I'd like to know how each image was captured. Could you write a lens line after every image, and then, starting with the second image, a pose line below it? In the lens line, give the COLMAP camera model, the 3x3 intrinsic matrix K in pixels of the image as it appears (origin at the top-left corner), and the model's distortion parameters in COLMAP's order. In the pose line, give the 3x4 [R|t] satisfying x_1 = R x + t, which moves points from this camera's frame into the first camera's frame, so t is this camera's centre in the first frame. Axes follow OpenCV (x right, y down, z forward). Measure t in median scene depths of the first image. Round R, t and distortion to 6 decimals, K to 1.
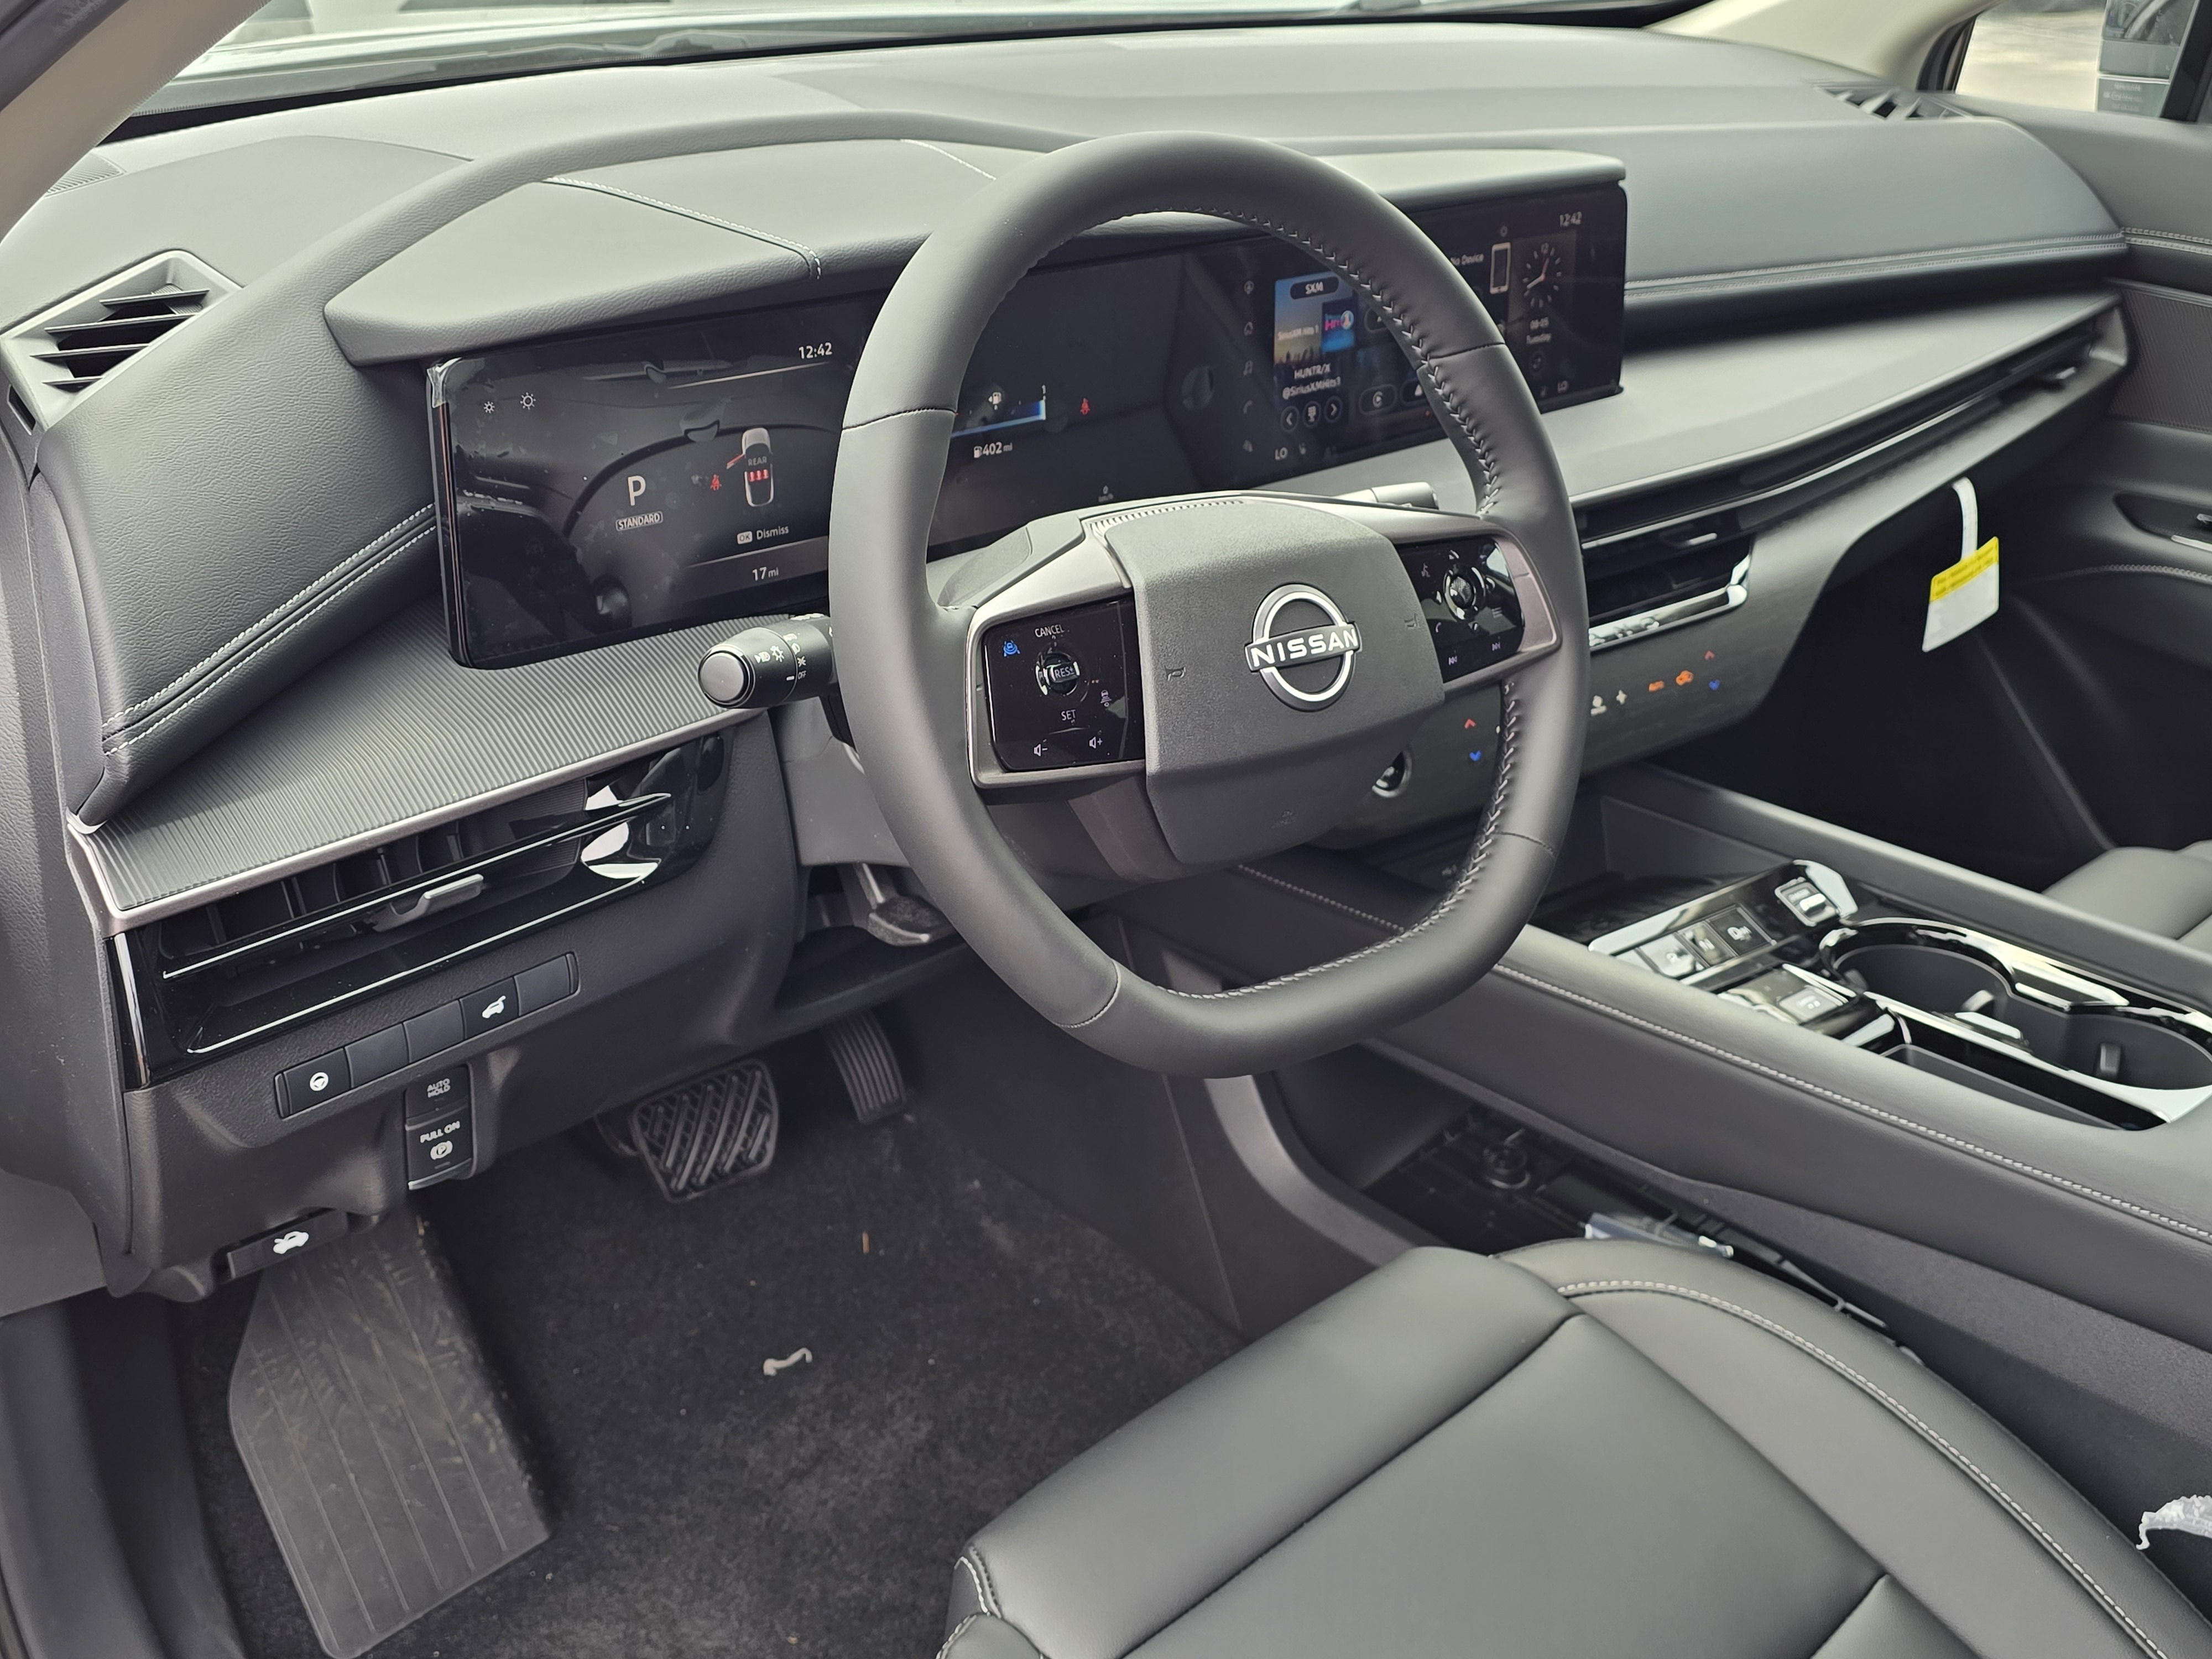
lens RADIAL K [[2241.8, 0, 1145.3], [0, 2241.8, 824.4], [0, 0, 1]] dist [0.141393, -0.217552]
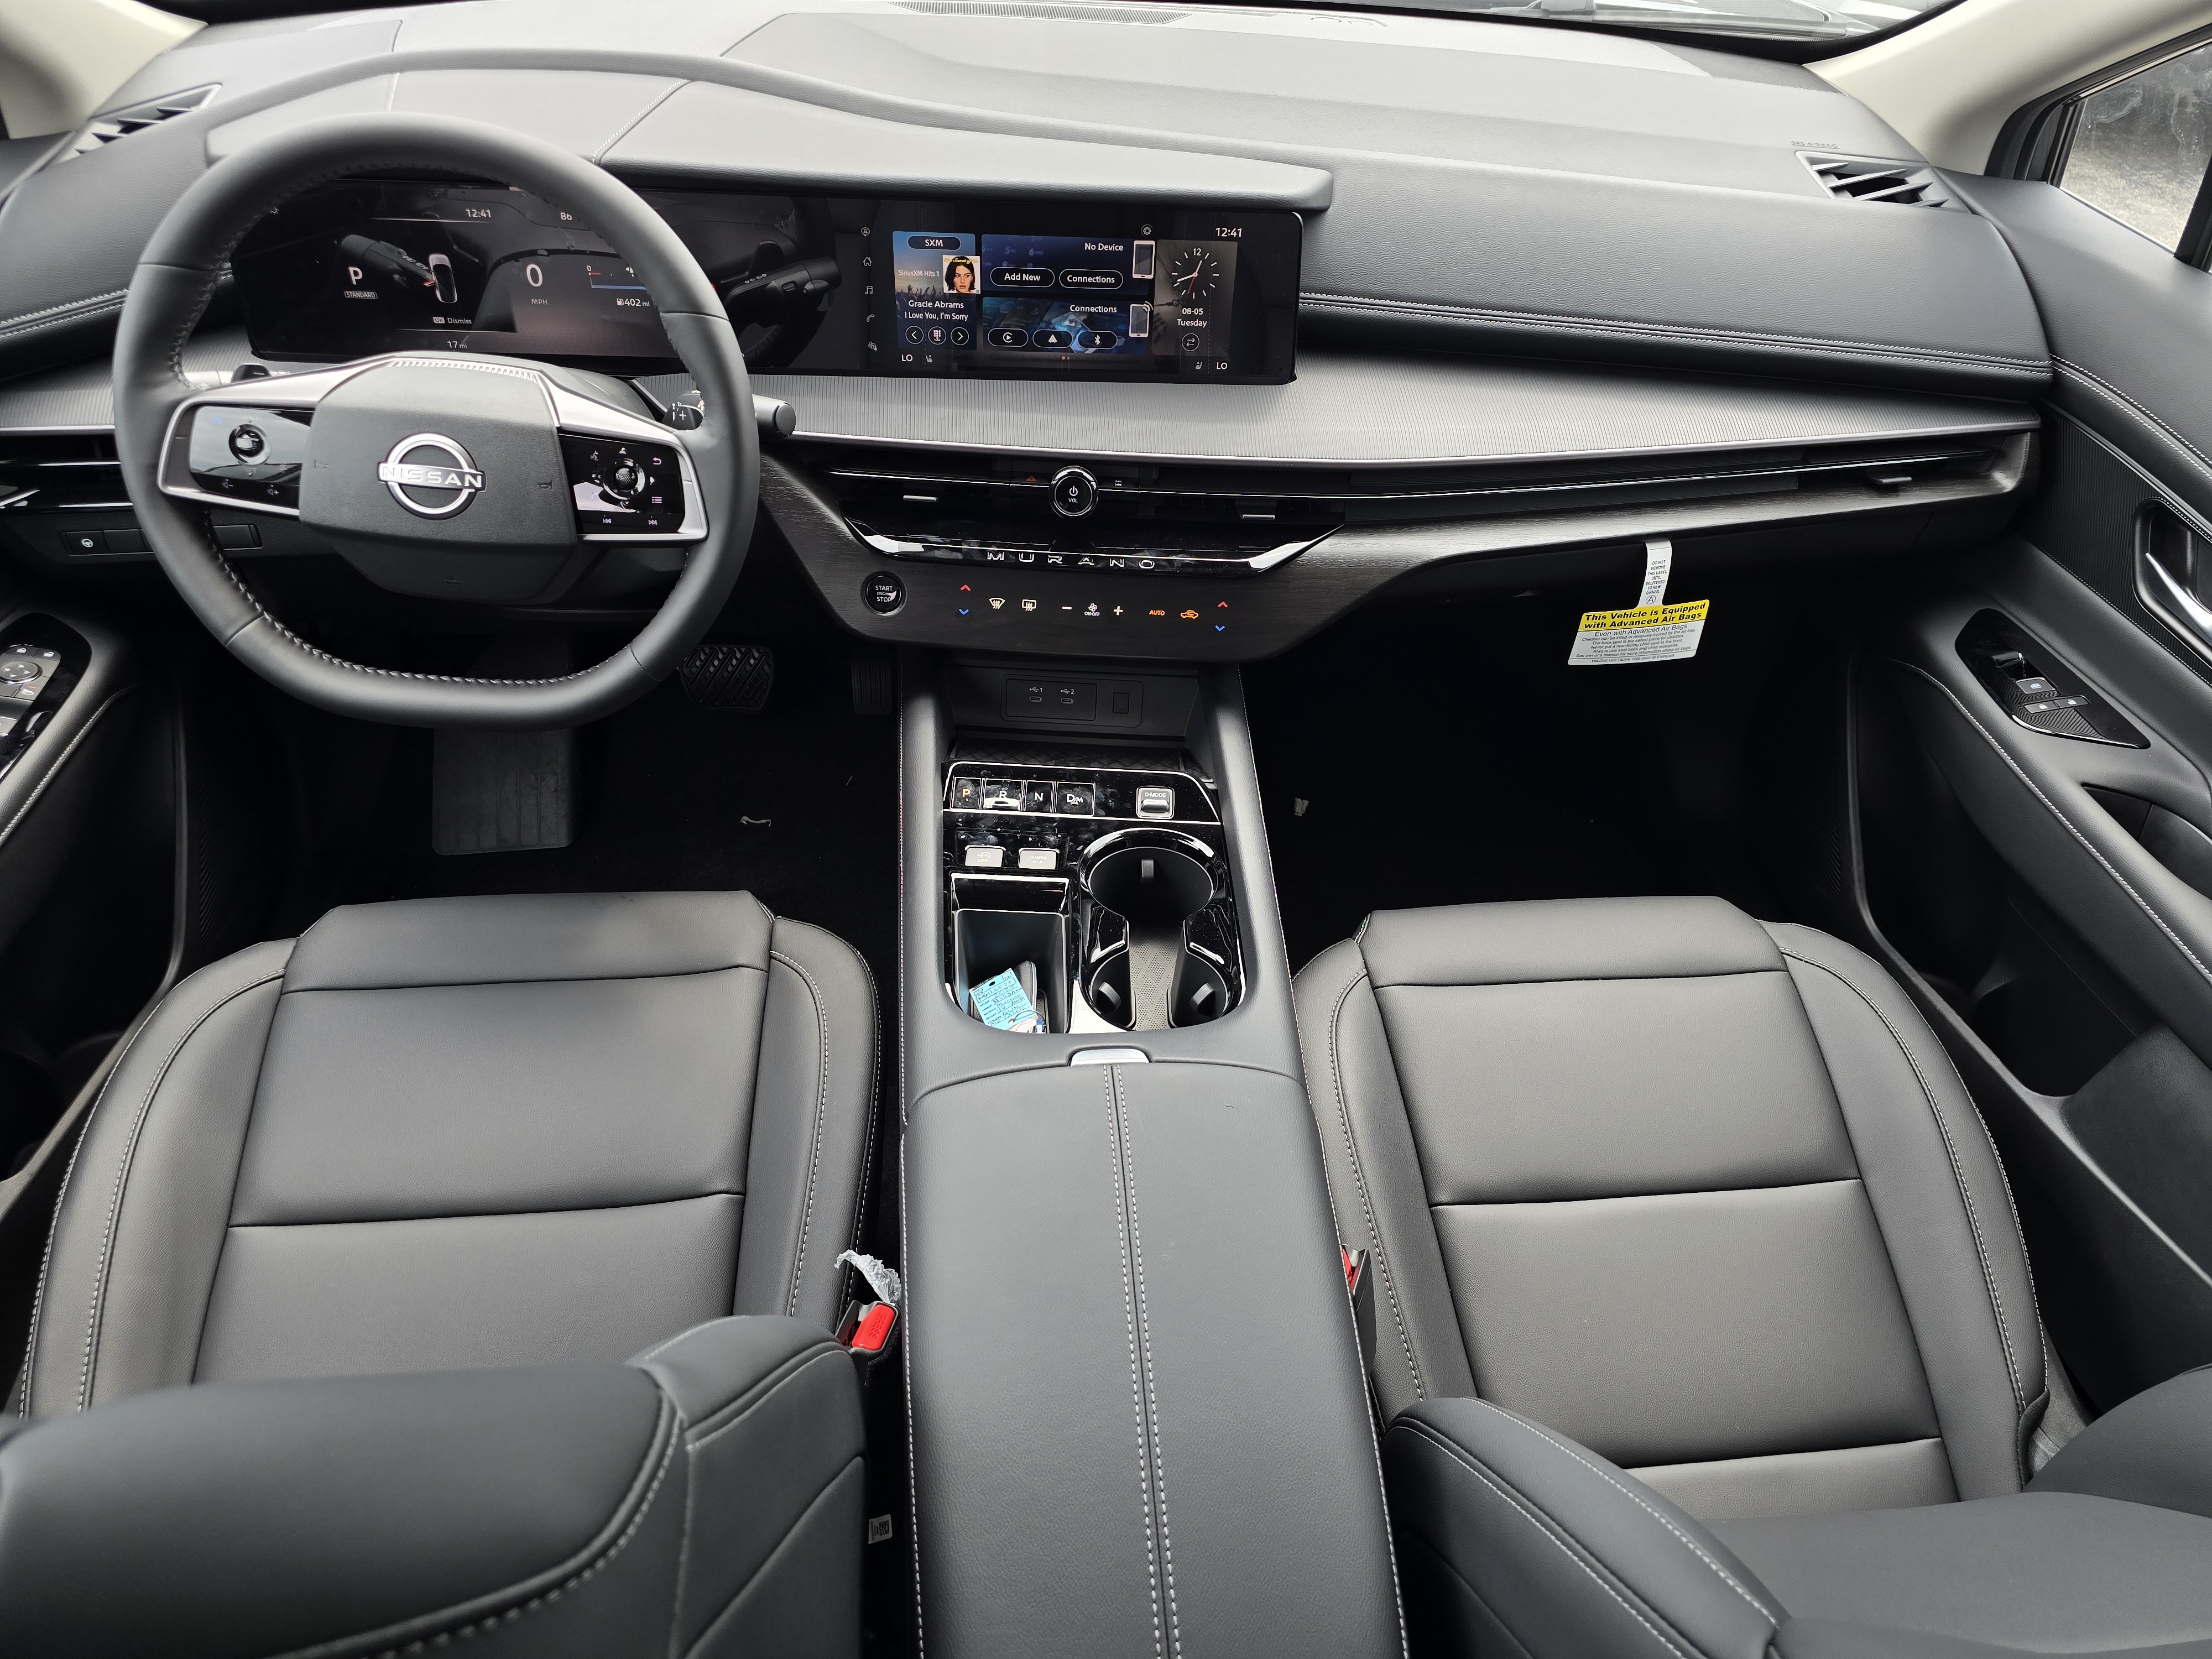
lens RADIAL K [[1488.8, 0, 1152.6], [0, 1488.8, 825.3], [0, 0, 1]] dist [0.060174, -0.053875]
pose [[0.769100, 0.406737, -0.493002, 0.768370], [-0.287002, 0.909007, 0.302217, -0.229120], [0.571065, -0.090943, 0.815852, 0.299807]]
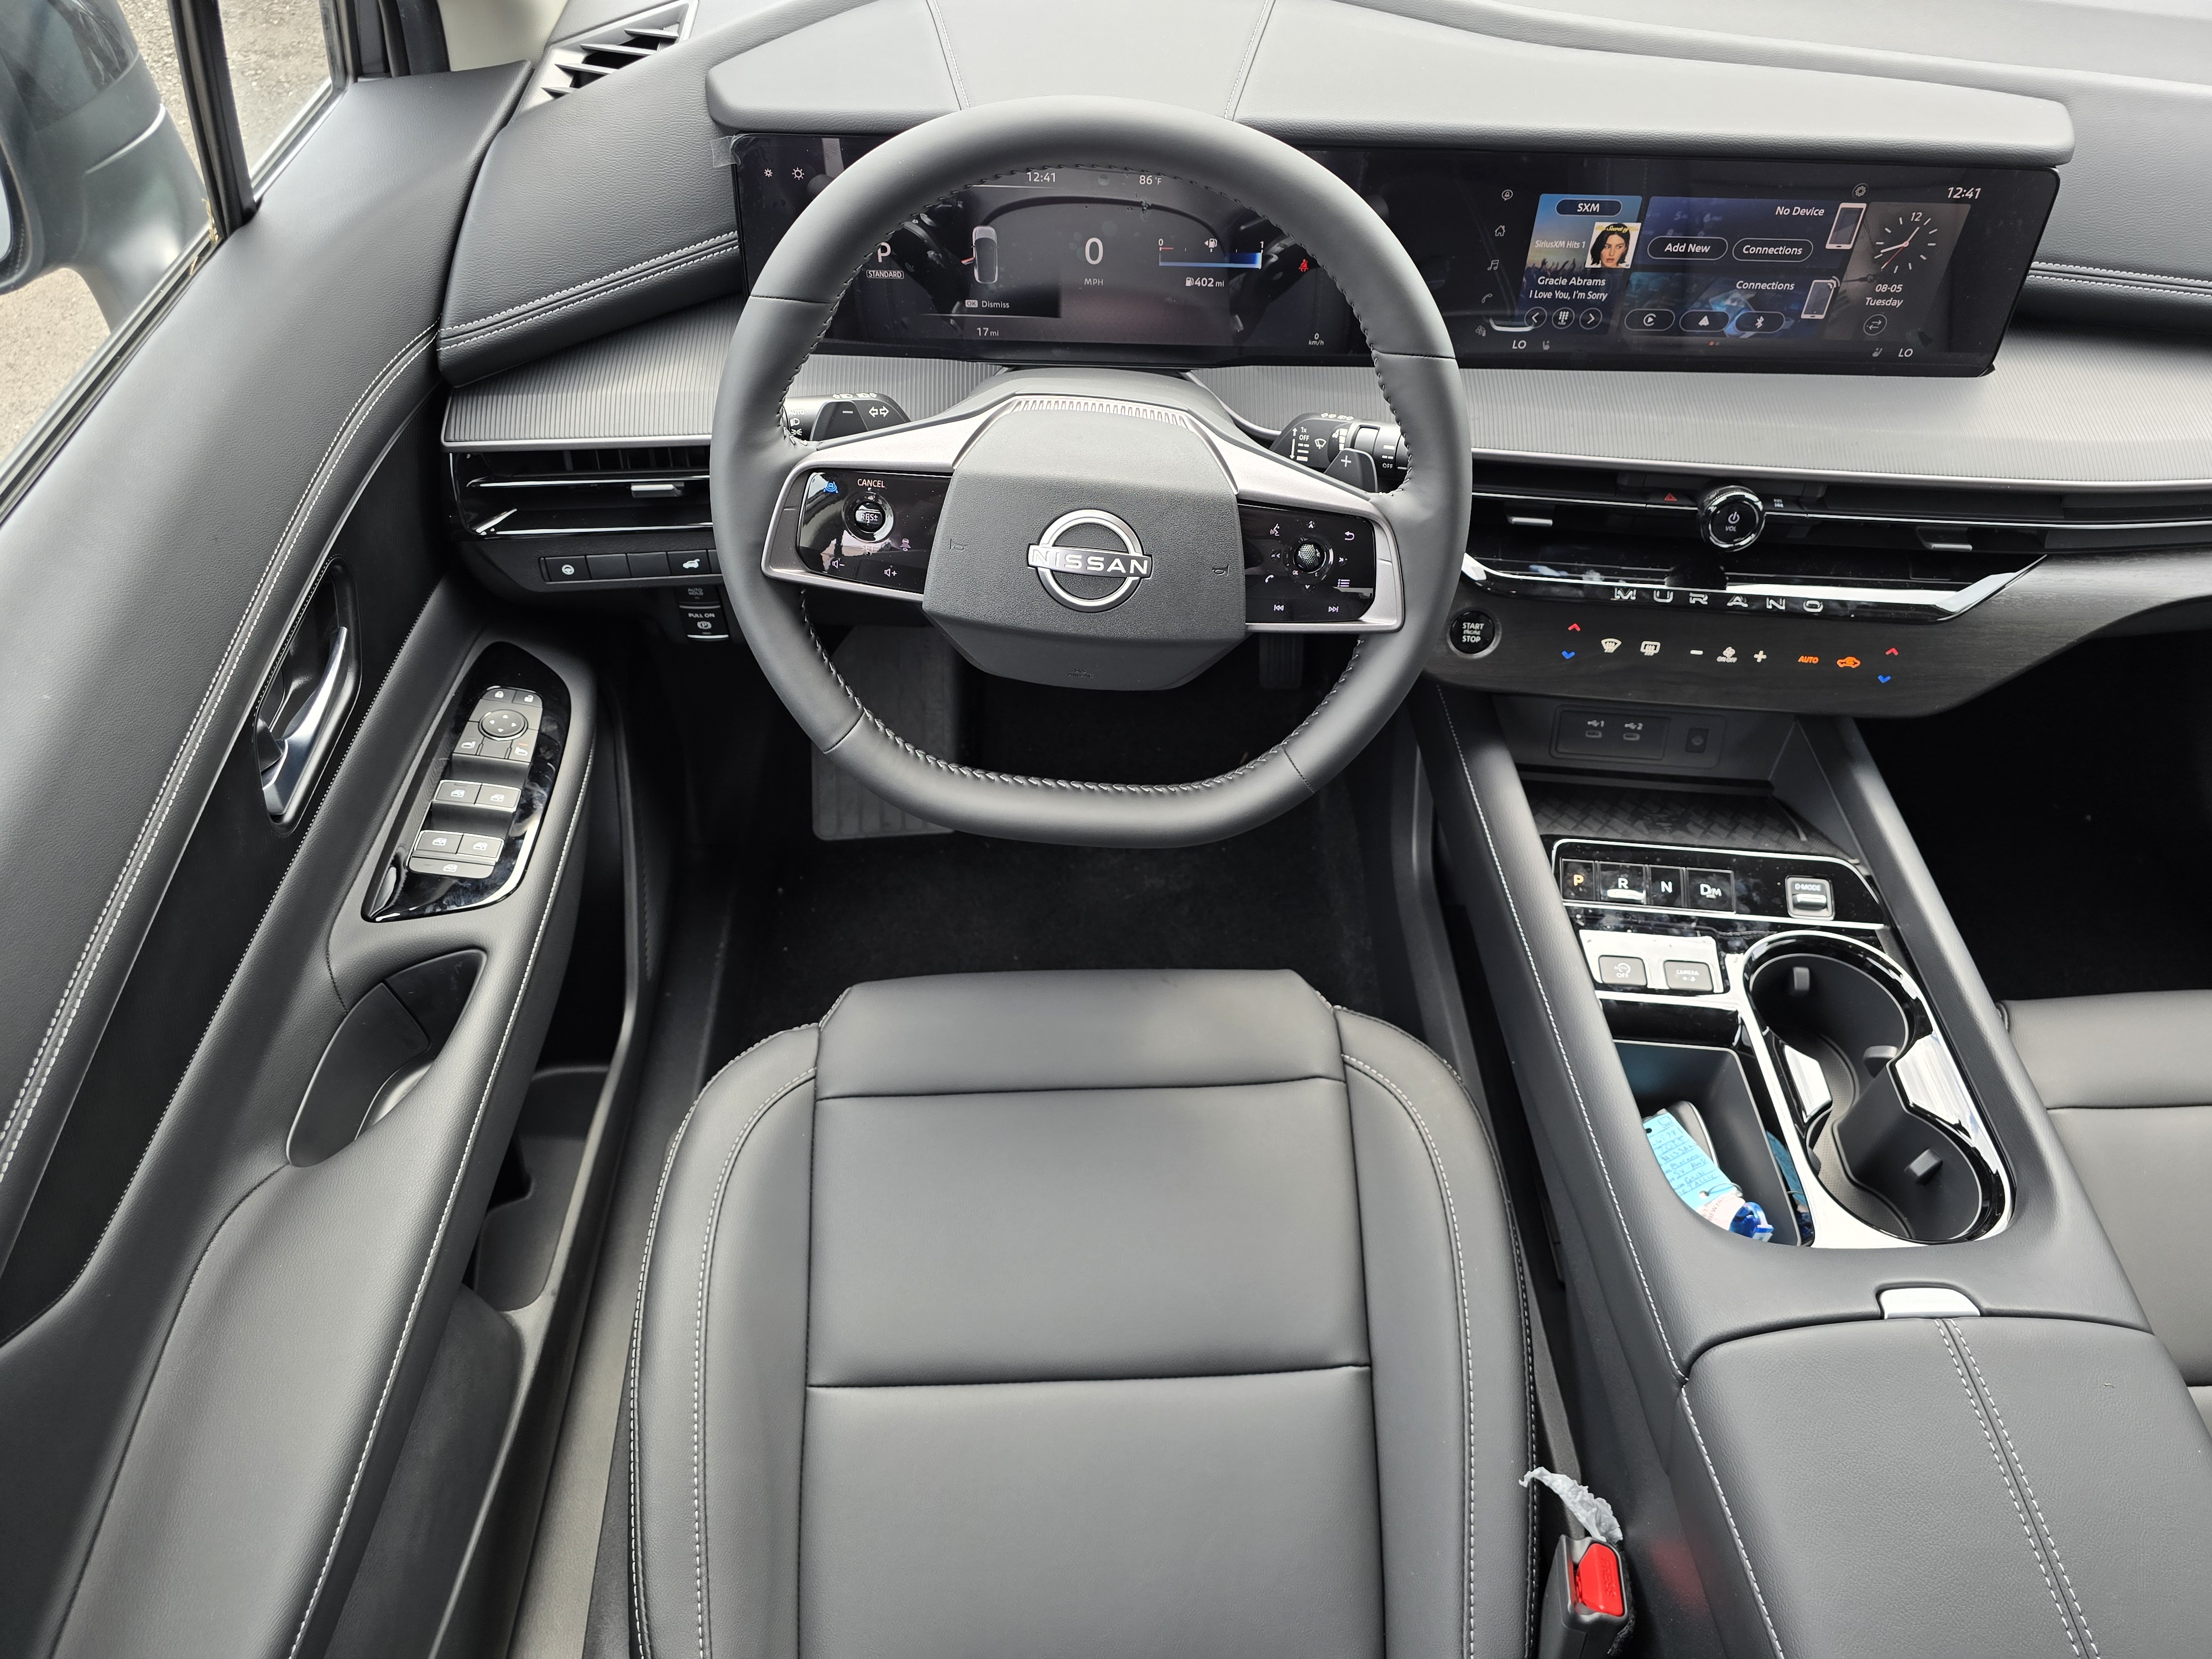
lens RADIAL K [[1503.2, 0, 1158.9], [0, 1503.2, 816.8], [0, 0, 1]] dist [0.042233, -0.050022]
pose [[0.737741, 0.481580, -0.473094, 0.410865], [-0.288445, 0.858468, 0.424066, -0.234608], [0.610358, -0.176389, 0.772237, 0.251646]]
